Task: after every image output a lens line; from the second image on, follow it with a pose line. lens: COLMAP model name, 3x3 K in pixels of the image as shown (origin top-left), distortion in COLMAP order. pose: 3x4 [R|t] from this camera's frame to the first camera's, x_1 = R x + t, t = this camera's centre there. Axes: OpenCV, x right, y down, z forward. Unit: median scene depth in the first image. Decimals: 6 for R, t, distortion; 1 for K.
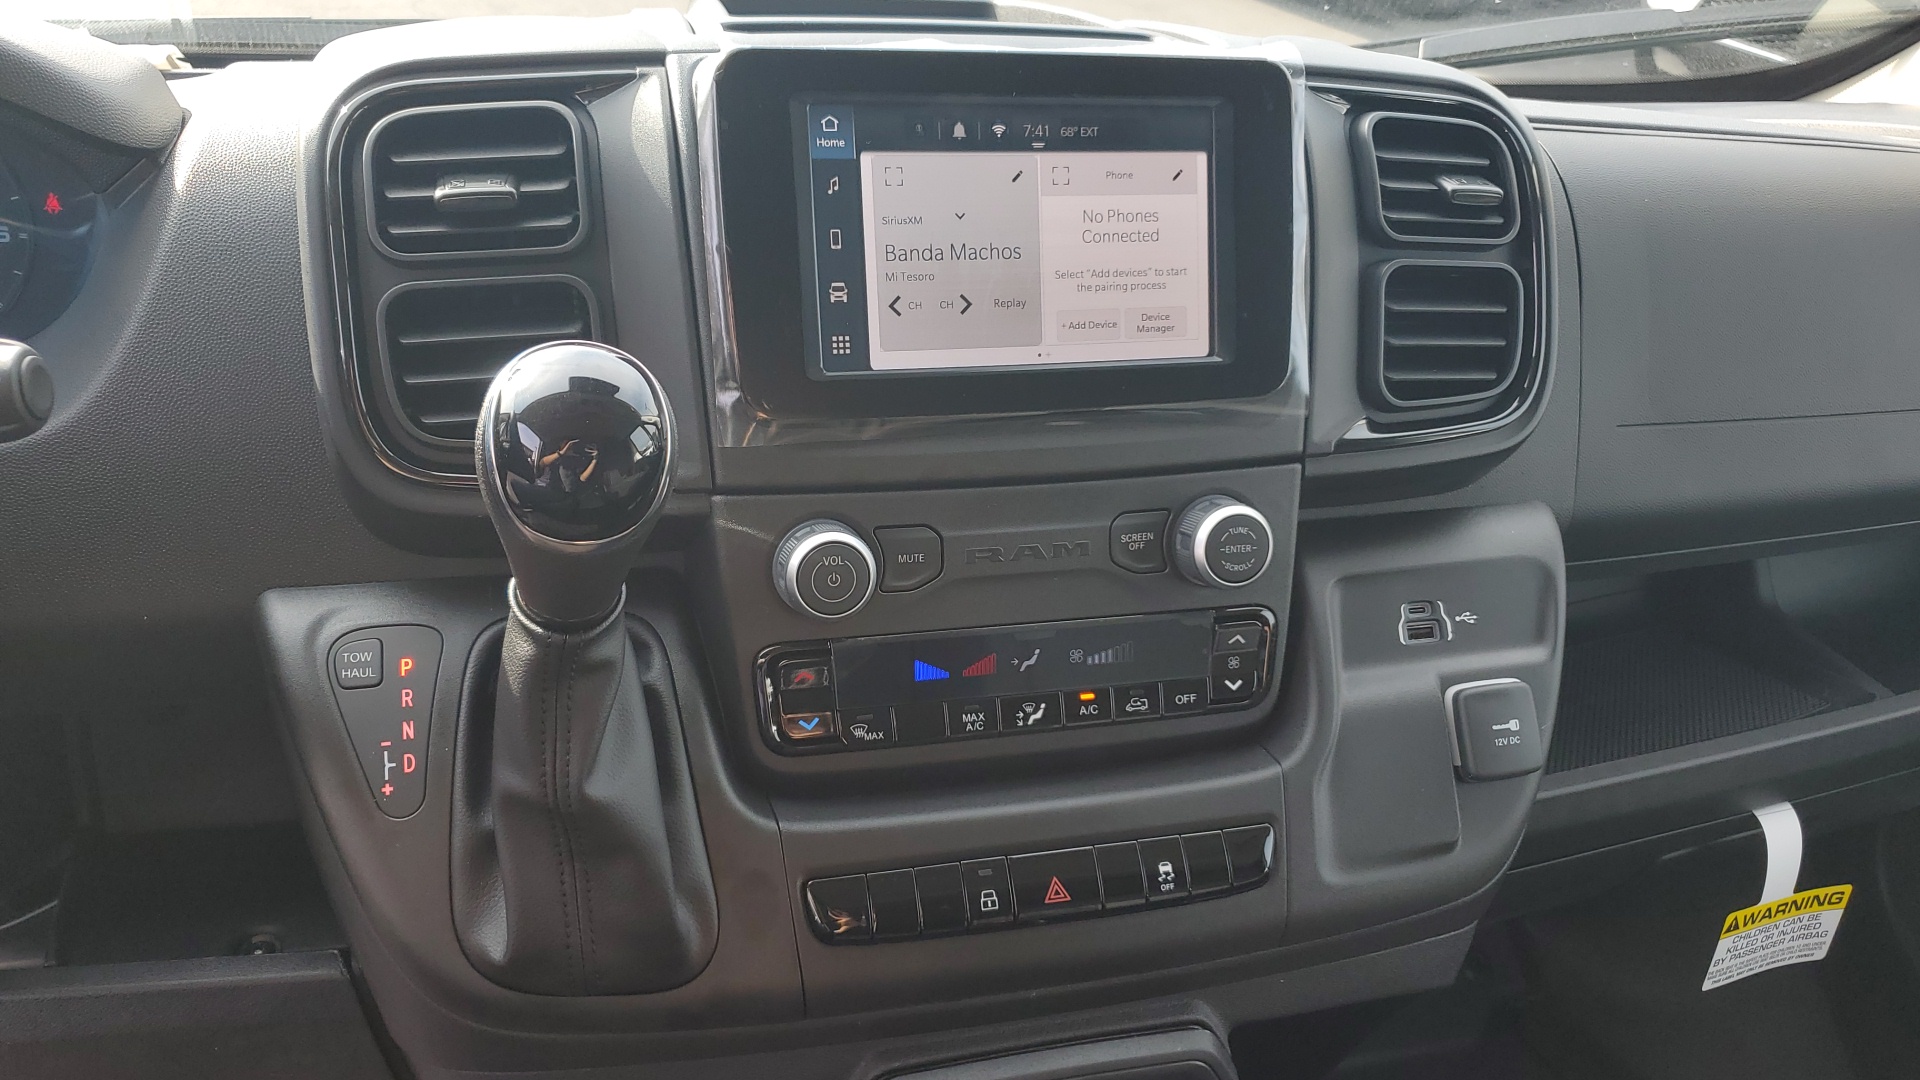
lens RADIAL K [[1552.4, 0, 966.6], [0, 1552.4, 520.4], [0, 0, 1]] dist [0.028590, -0.025700]
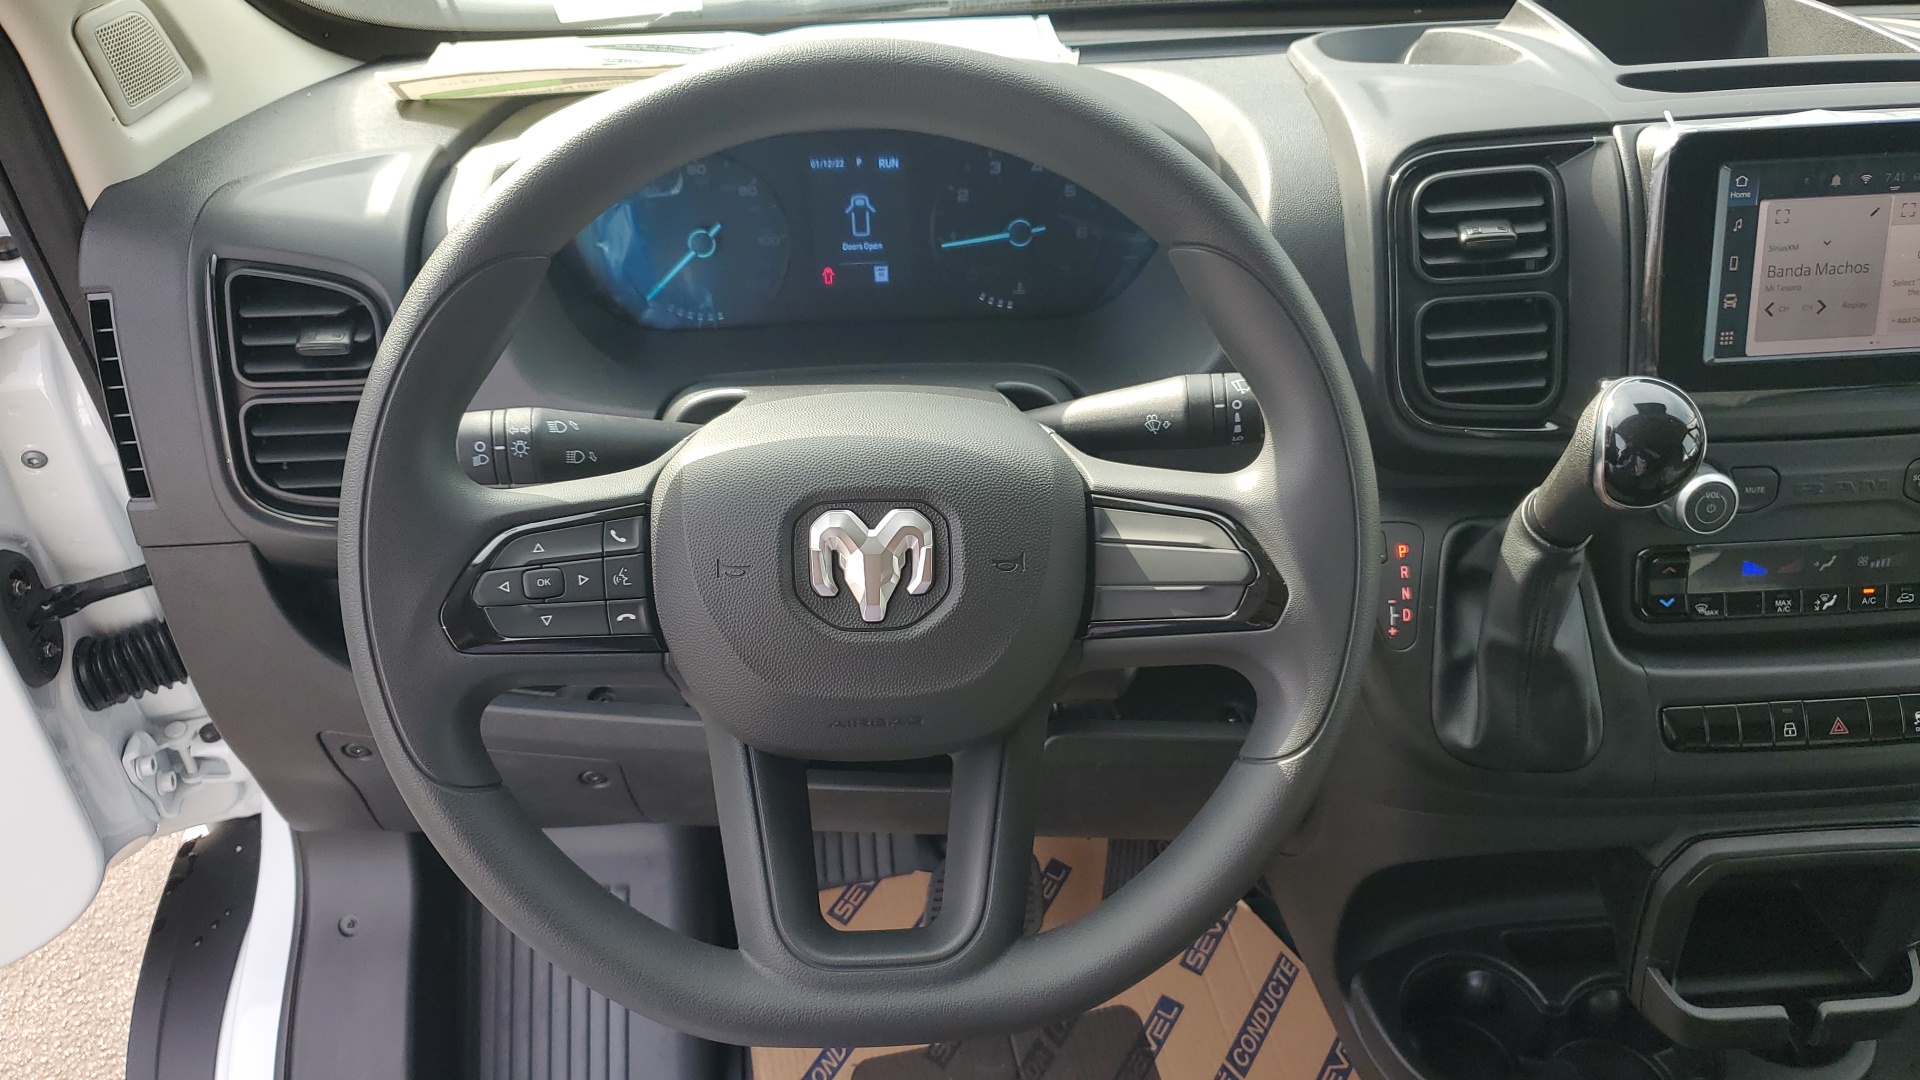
lens RADIAL K [[1552.4, 0, 1000.0], [0, 1552.4, 565.8], [0, 0, 1]] dist [0.028590, -0.025700]
pose [[0.979127, 0.056939, -0.195112, -0.434438], [-0.020816, 0.983002, 0.182409, -0.154474], [0.202182, -0.174540, 0.963669, -0.517005]]
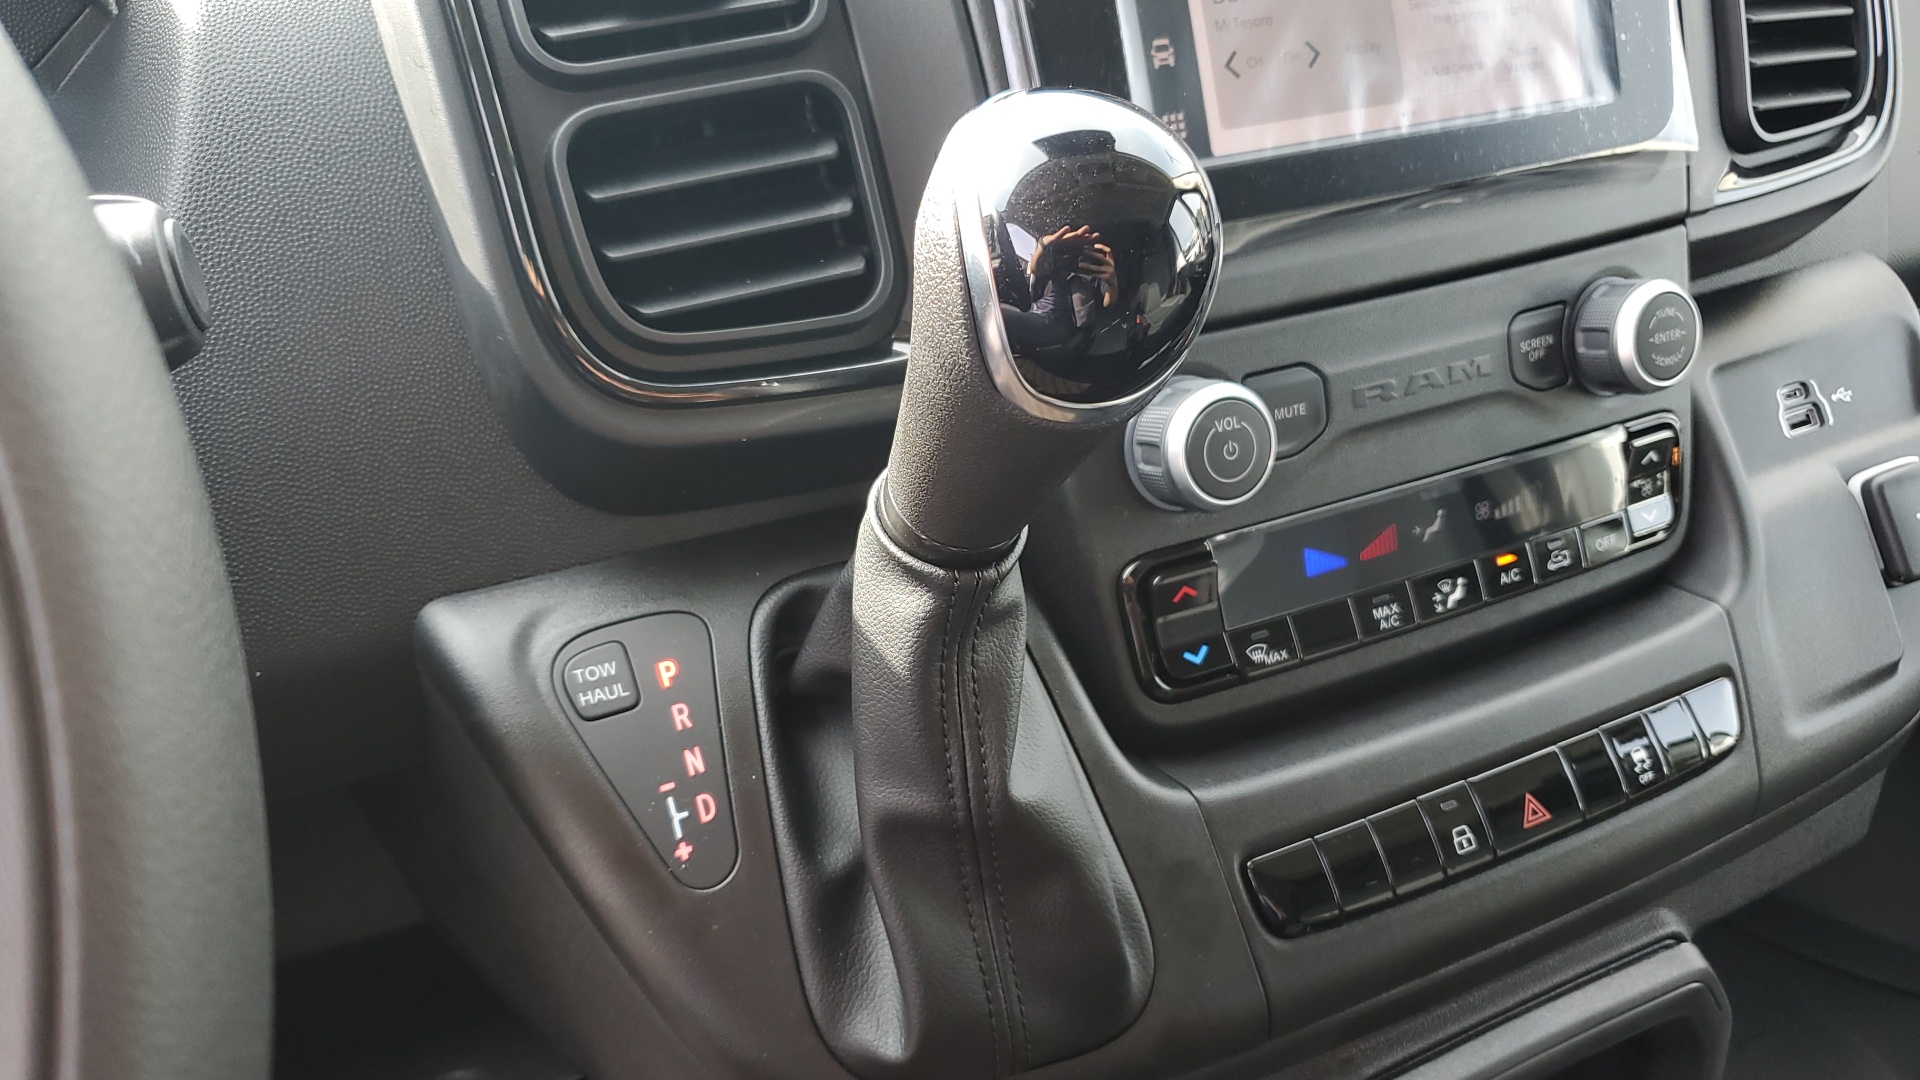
lens RADIAL K [[1552.4, 0, 986.7], [0, 1552.4, 565.4], [0, 0, 1]] dist [0.028590, -0.025700]
pose [[0.975891, -0.174269, 0.131405, -0.294972], [0.166615, 0.983727, 0.067230, 0.023020], [-0.140983, -0.043715, 0.989046, 0.289858]]
